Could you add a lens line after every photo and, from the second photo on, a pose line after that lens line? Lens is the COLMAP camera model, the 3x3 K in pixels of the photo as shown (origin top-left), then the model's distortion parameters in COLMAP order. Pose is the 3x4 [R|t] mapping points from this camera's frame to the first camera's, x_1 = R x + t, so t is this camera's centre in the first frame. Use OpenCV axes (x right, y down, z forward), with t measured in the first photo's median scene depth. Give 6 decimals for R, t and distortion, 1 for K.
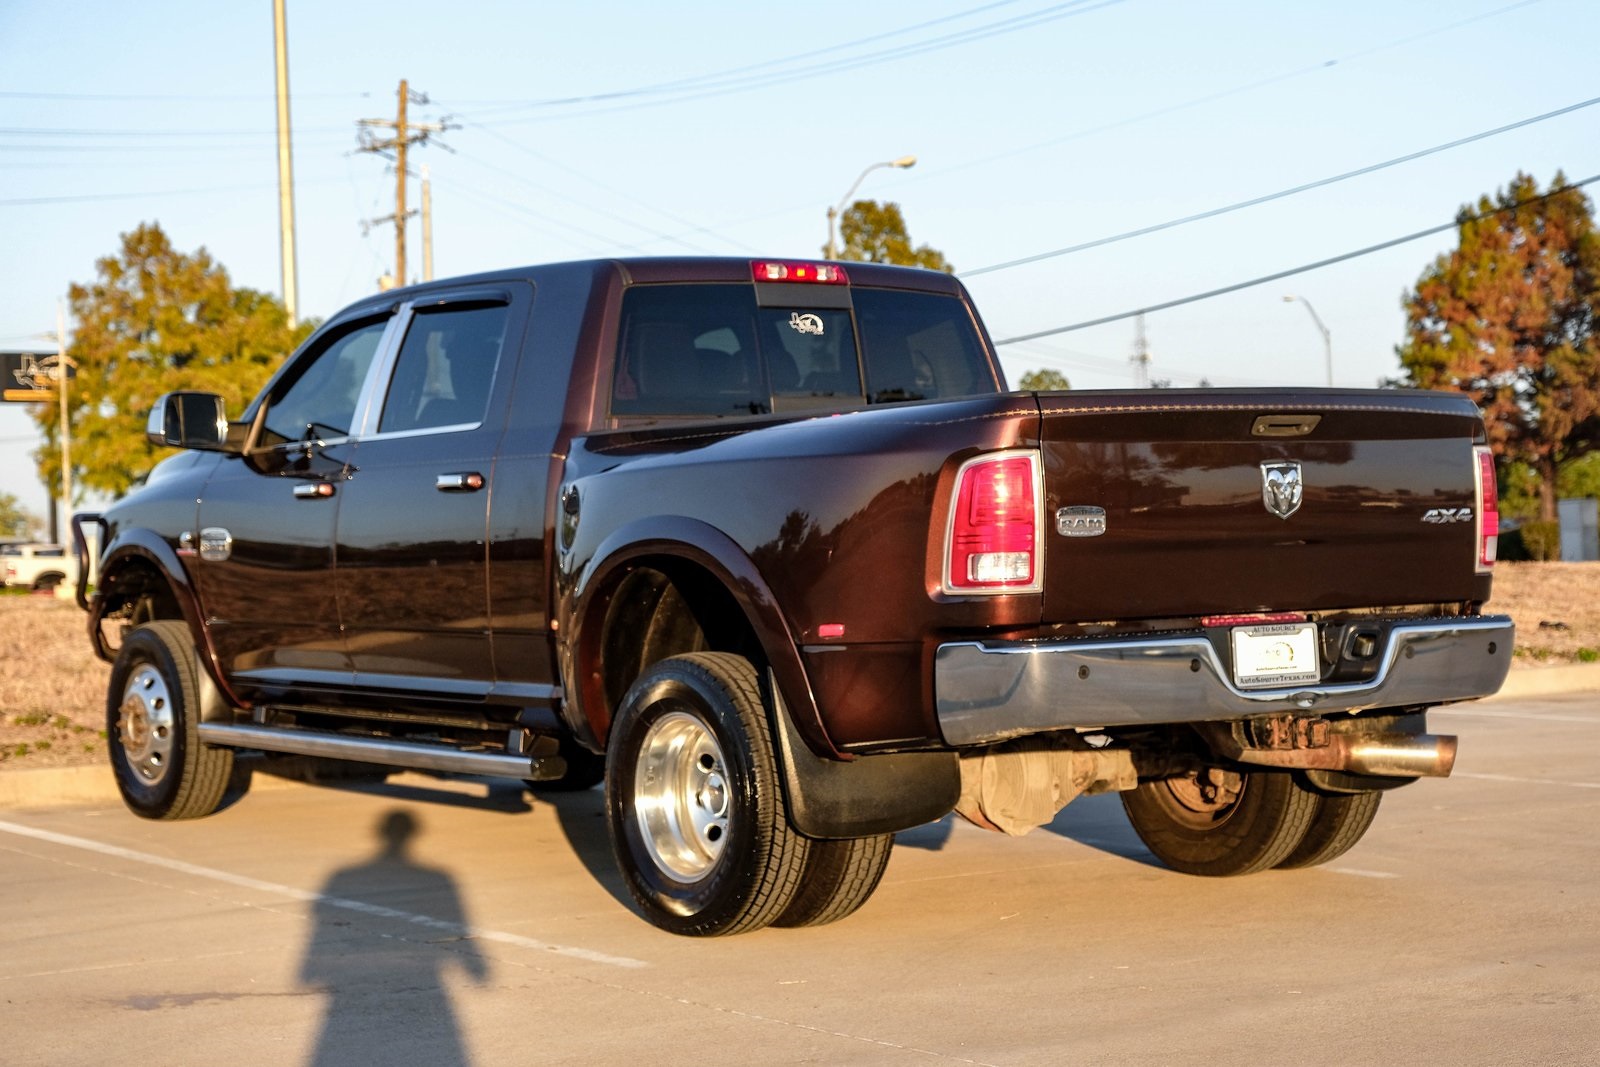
lens RADIAL K [[2991.9, 0, 800.0], [0, 2991.9, 533.5], [0, 0, 1]] dist [0.056073, 0.137967]
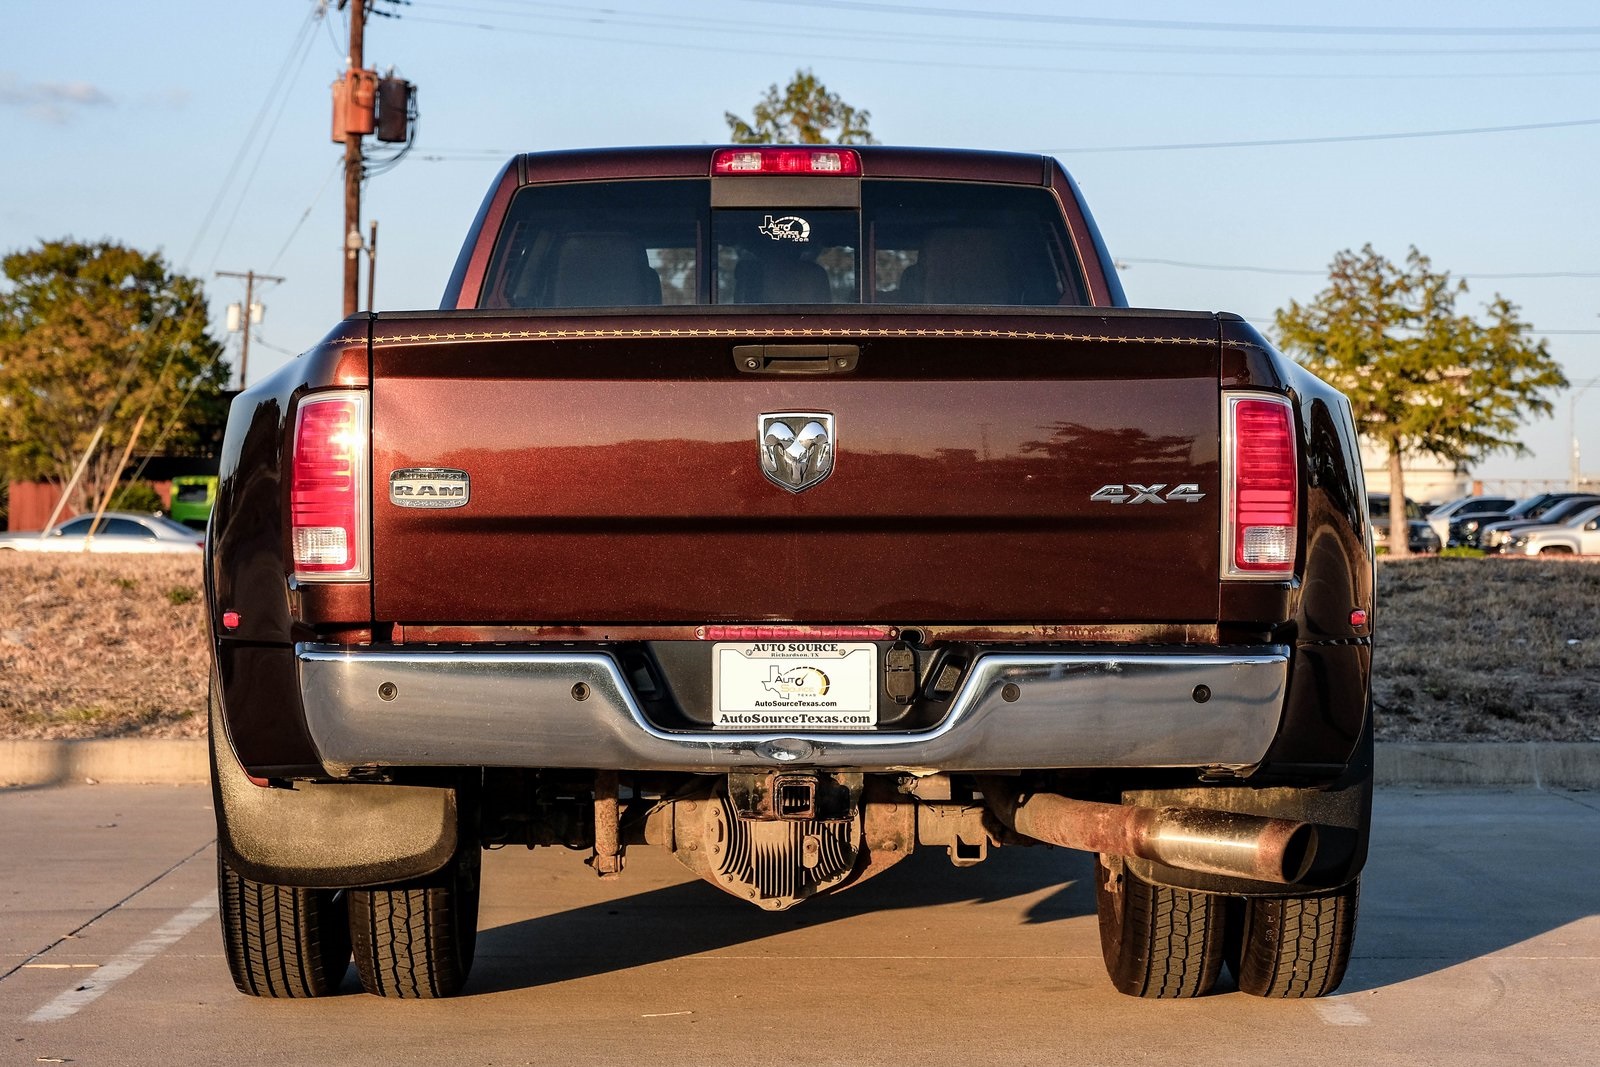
lens RADIAL K [[3347.5, 0, 800.0], [0, 3347.5, 533.5], [0, 0, 1]] dist [-0.022965, 0.371996]
pose [[0.817193, 0.030904, -0.575534, 0.616909], [-0.022692, 0.999512, 0.021450, -0.012066], [0.575917, -0.004469, 0.817496, 0.358900]]
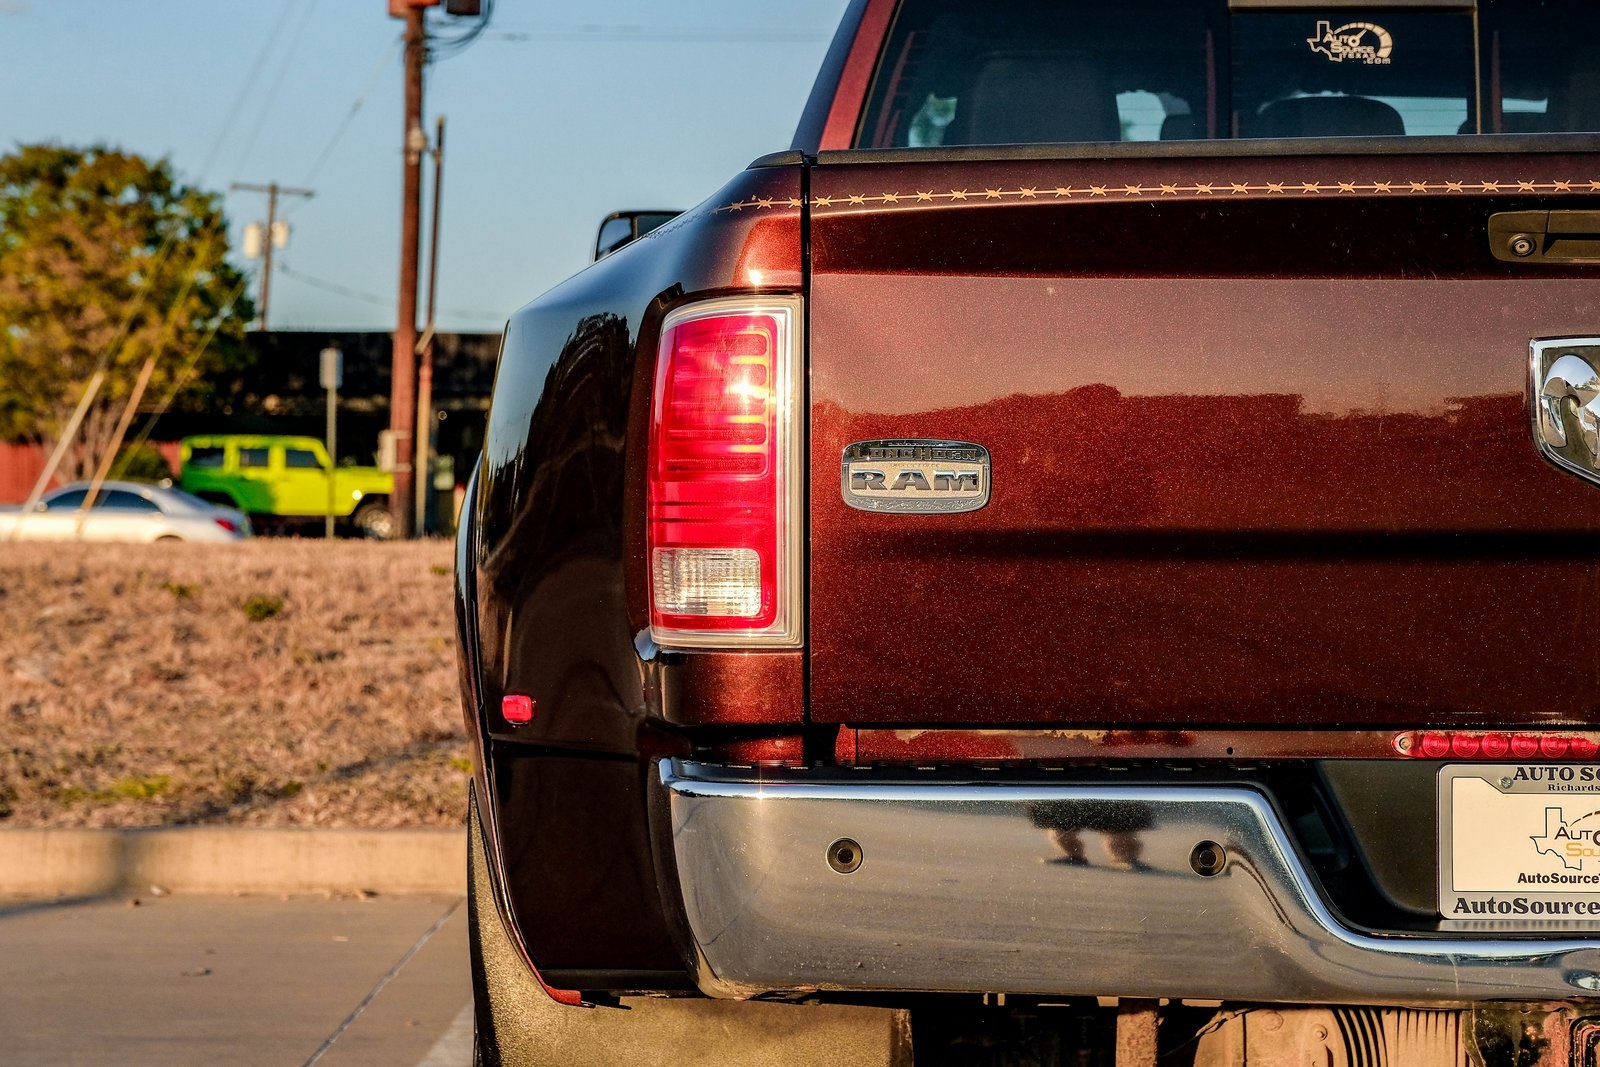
lens RADIAL K [[4056.4, 0, 800.7], [0, 4056.4, 493.4], [0, 0, 1]] dist [-0.017432, 1.102289]
pose [[0.799360, 0.030724, -0.600067, 0.388601], [-0.024076, 0.999528, 0.019104, -0.011223], [0.600370, -0.000824, 0.799722, 0.532582]]
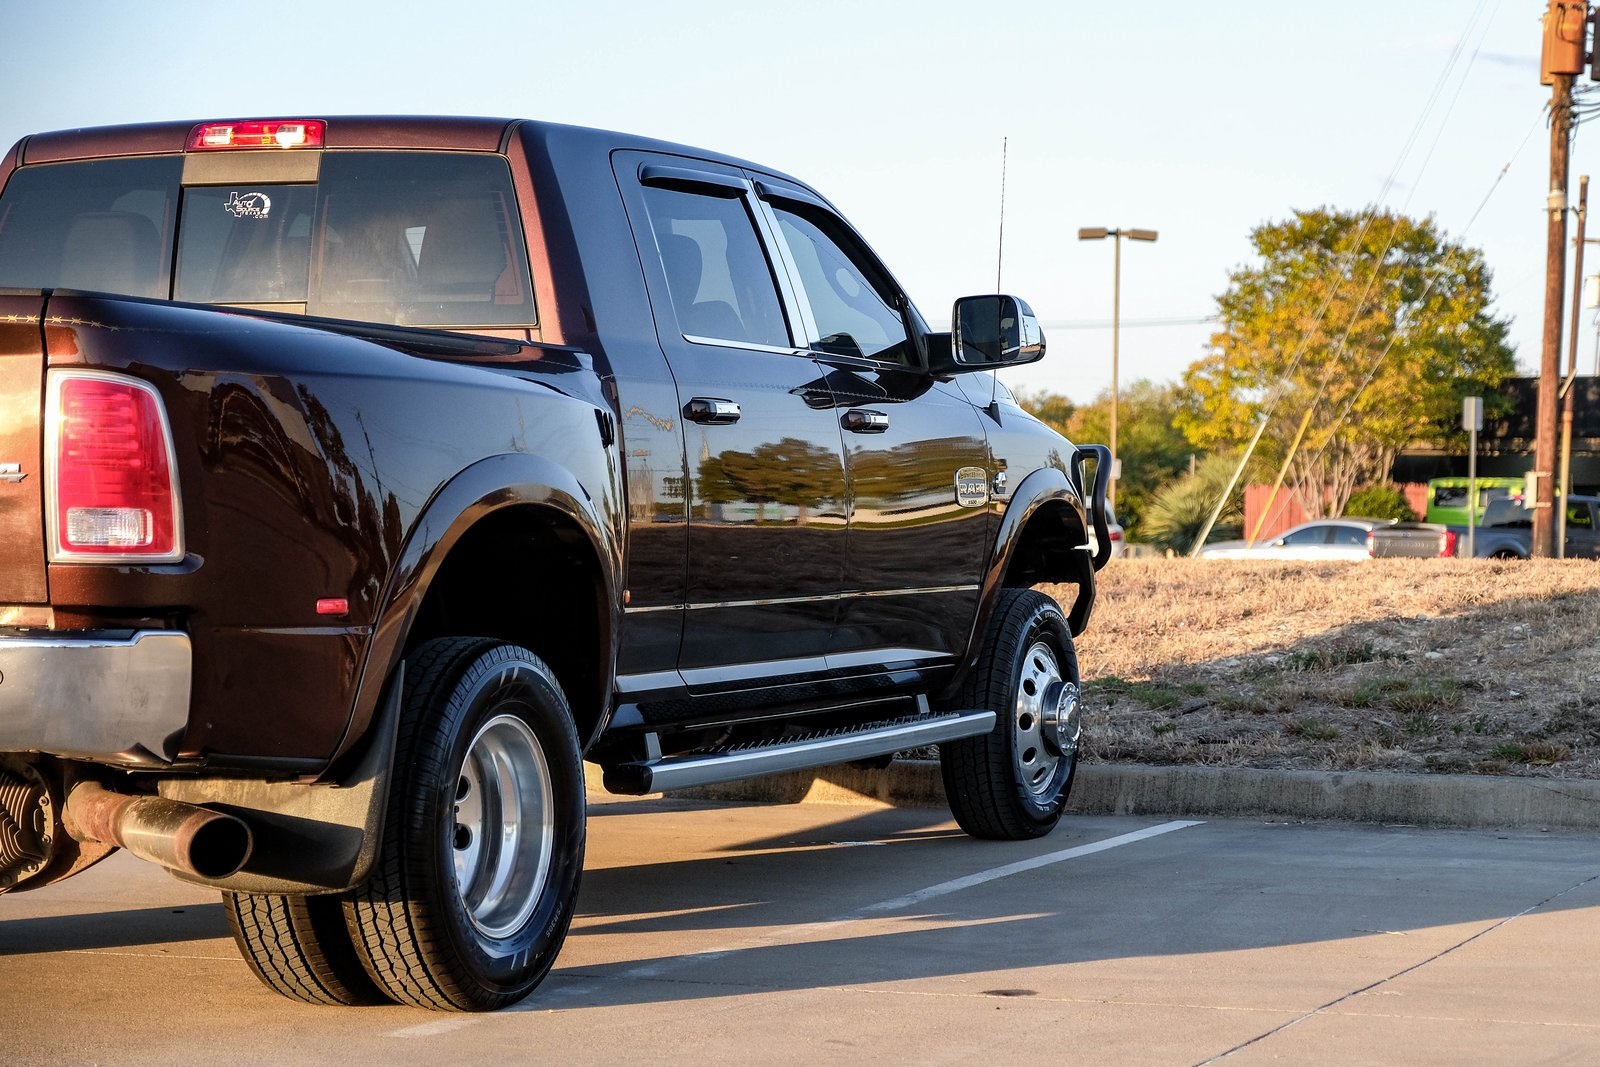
lens RADIAL K [[3900.5, 0, 802.8], [0, 3900.5, 564.1], [0, 0, 1]] dist [0.181765, 0.363677]
pose [[0.518851, 0.039242, -0.853964, 1.114416], [-0.018951, 0.999228, 0.034404, -0.020465], [0.854655, -0.001667, 0.519194, 0.743252]]
